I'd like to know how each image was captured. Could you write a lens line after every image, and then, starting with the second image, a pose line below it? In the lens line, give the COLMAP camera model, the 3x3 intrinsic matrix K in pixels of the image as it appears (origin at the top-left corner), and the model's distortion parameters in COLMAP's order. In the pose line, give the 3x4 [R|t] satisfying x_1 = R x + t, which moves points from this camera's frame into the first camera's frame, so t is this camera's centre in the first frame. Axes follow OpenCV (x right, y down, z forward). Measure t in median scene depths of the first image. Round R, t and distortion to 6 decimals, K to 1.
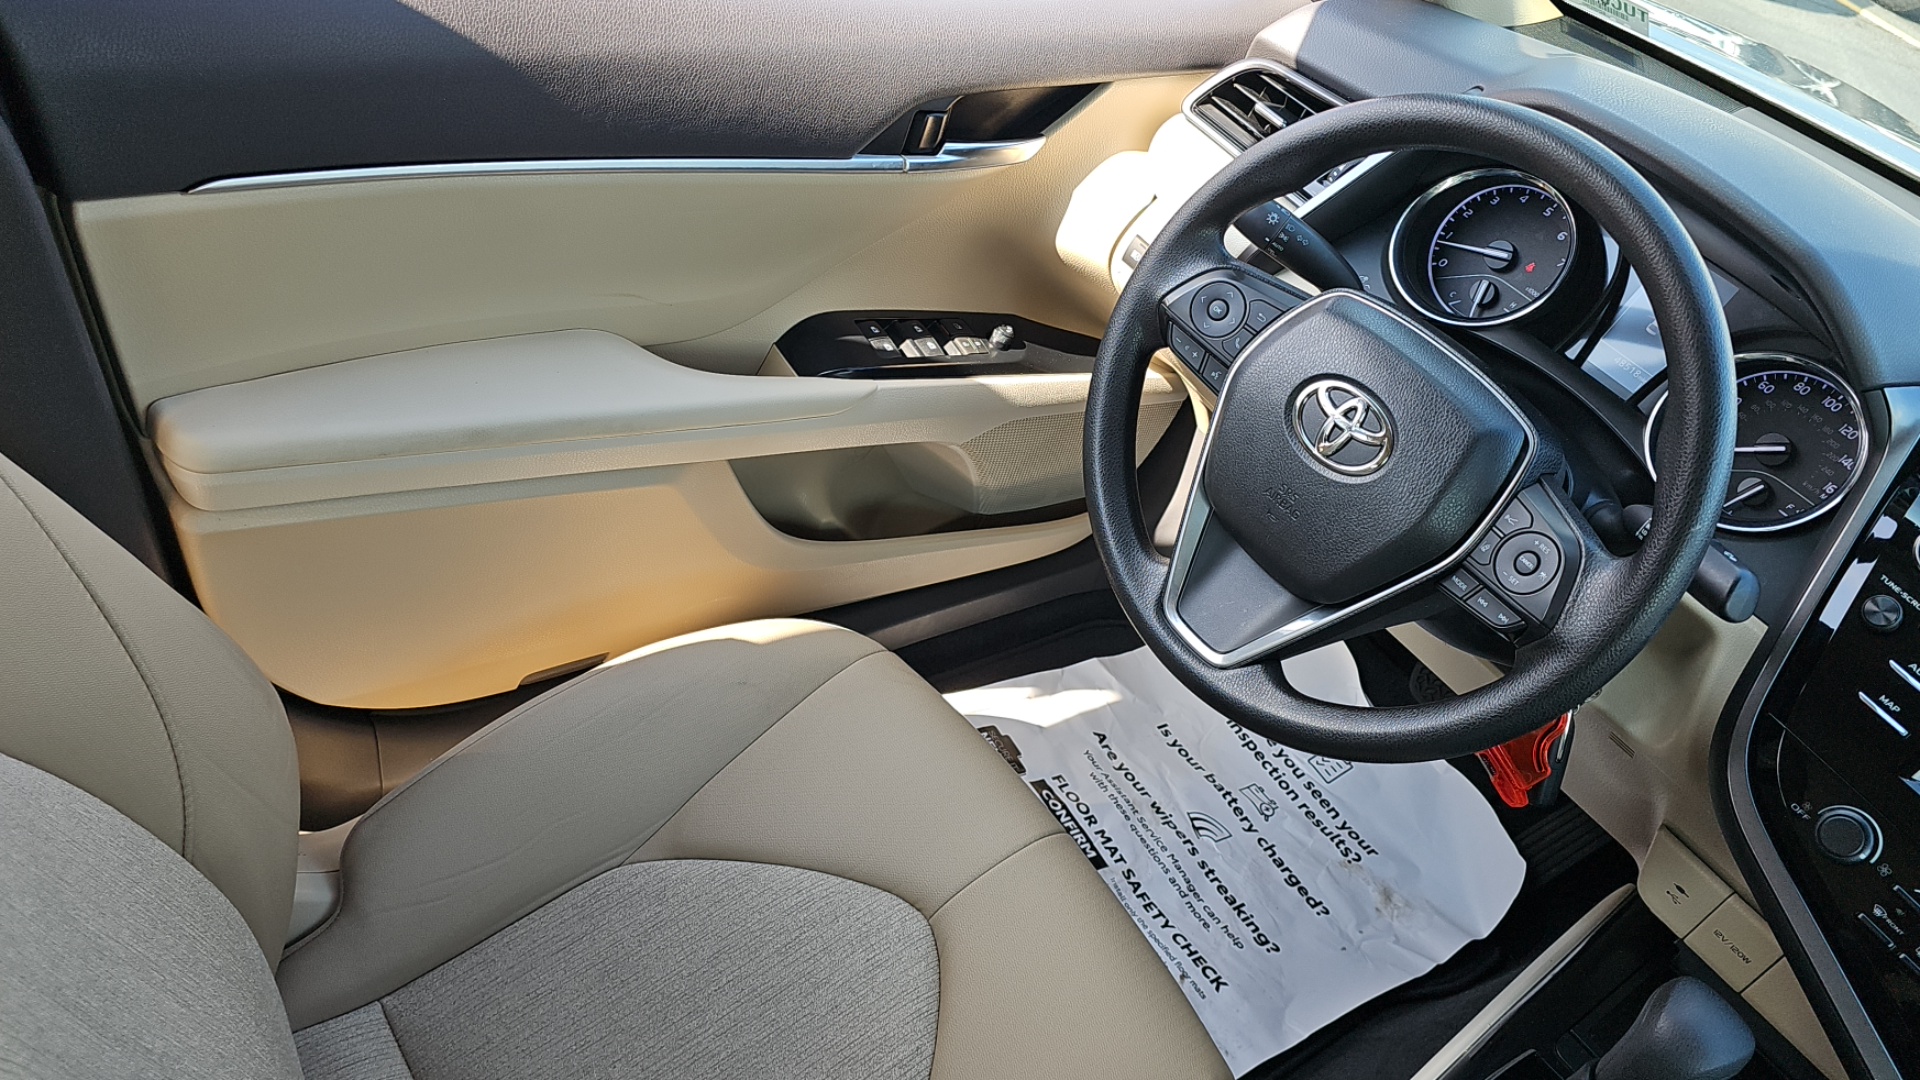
lens RADIAL K [[1412.9, 0, 967.4], [0, 1412.9, 528.7], [0, 0, 1]] dist [0.072348, -0.103372]
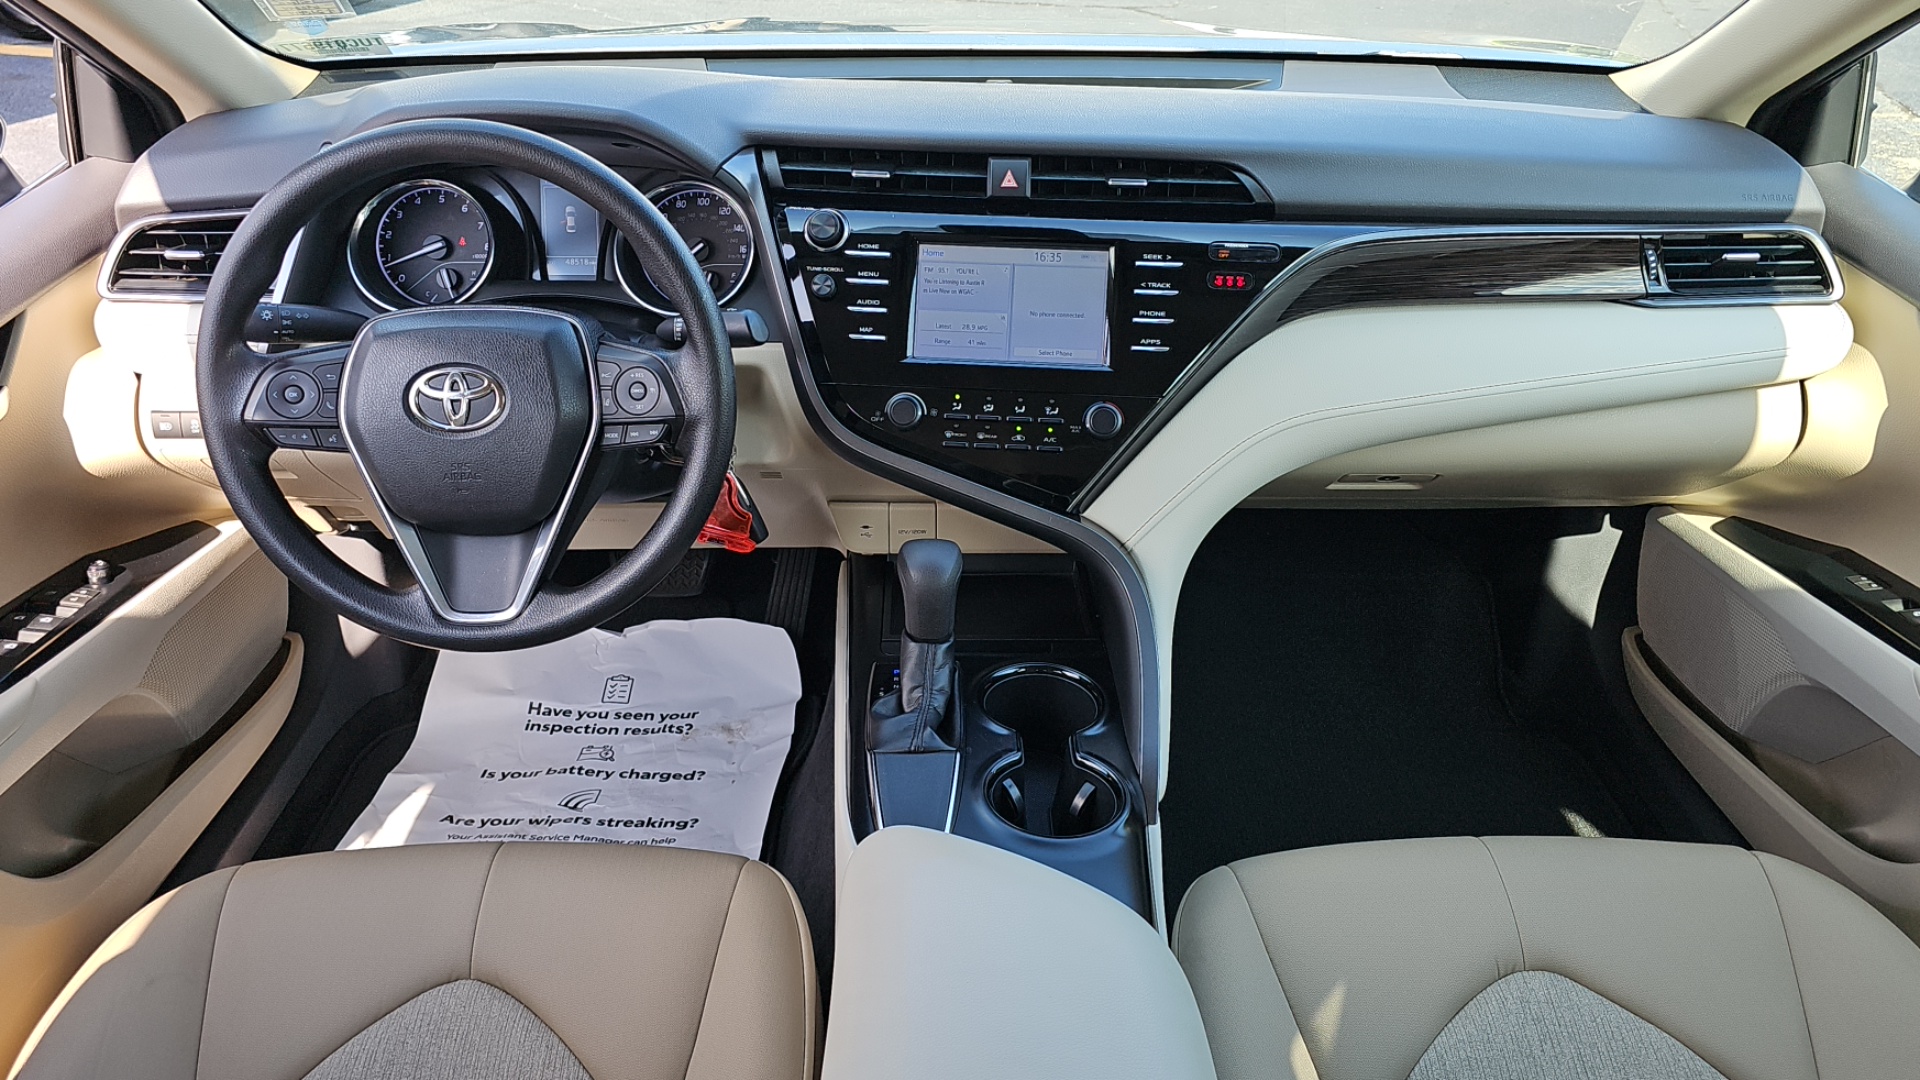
lens RADIAL K [[1409.2, 0, 971.4], [0, 1409.2, 519.2], [0, 0, 1]] dist [0.072232, -0.096873]
pose [[0.566907, -0.618738, 0.543857, -0.172518], [0.640726, 0.746134, 0.180984, 0.054589], [-0.517771, 0.245862, 0.819429, -0.175208]]
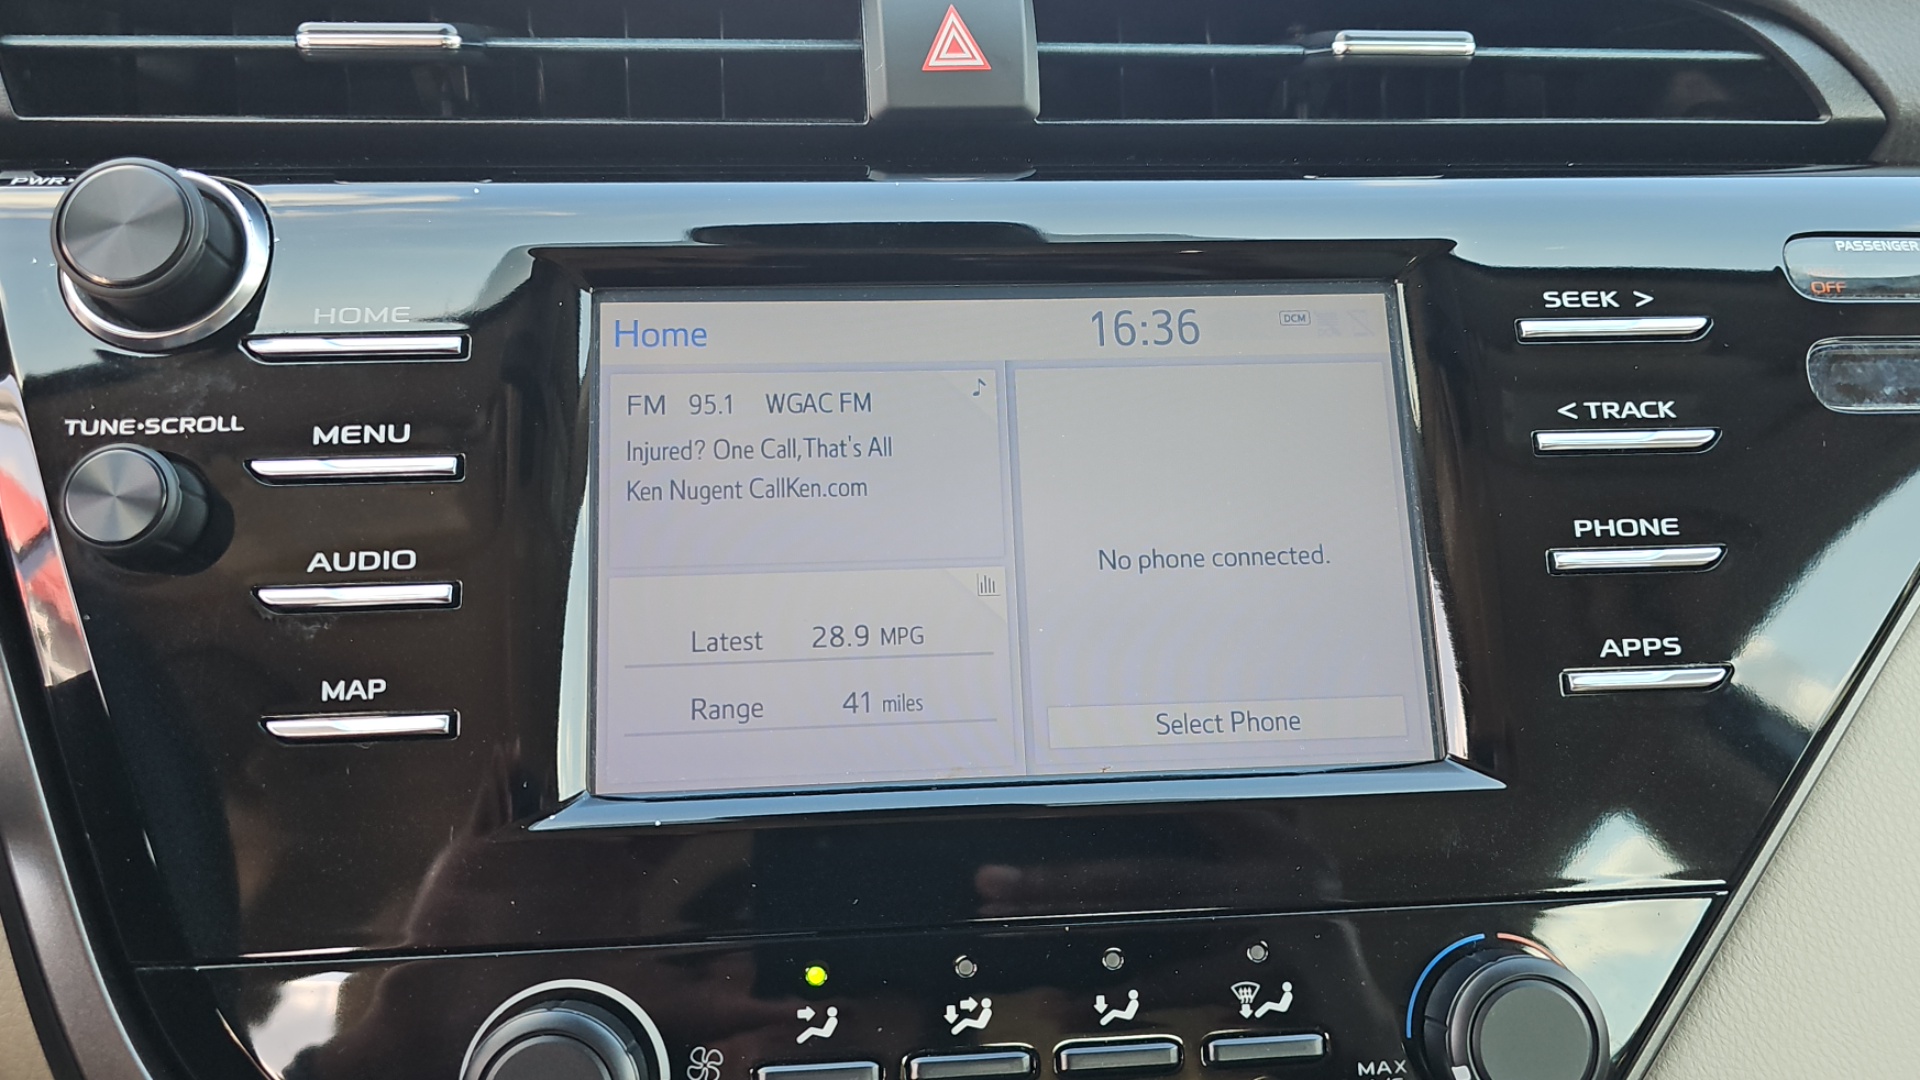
lens RADIAL K [[1409.2, 0, 971.4], [0, 1409.2, 519.2], [0, 0, 1]] dist [0.072232, -0.096873]
pose [[0.422346, -0.558173, 0.714190, 0.368629], [0.670418, 0.722641, 0.168317, 0.099375], [-0.610052, 0.407718, 0.679413, 0.508383]]
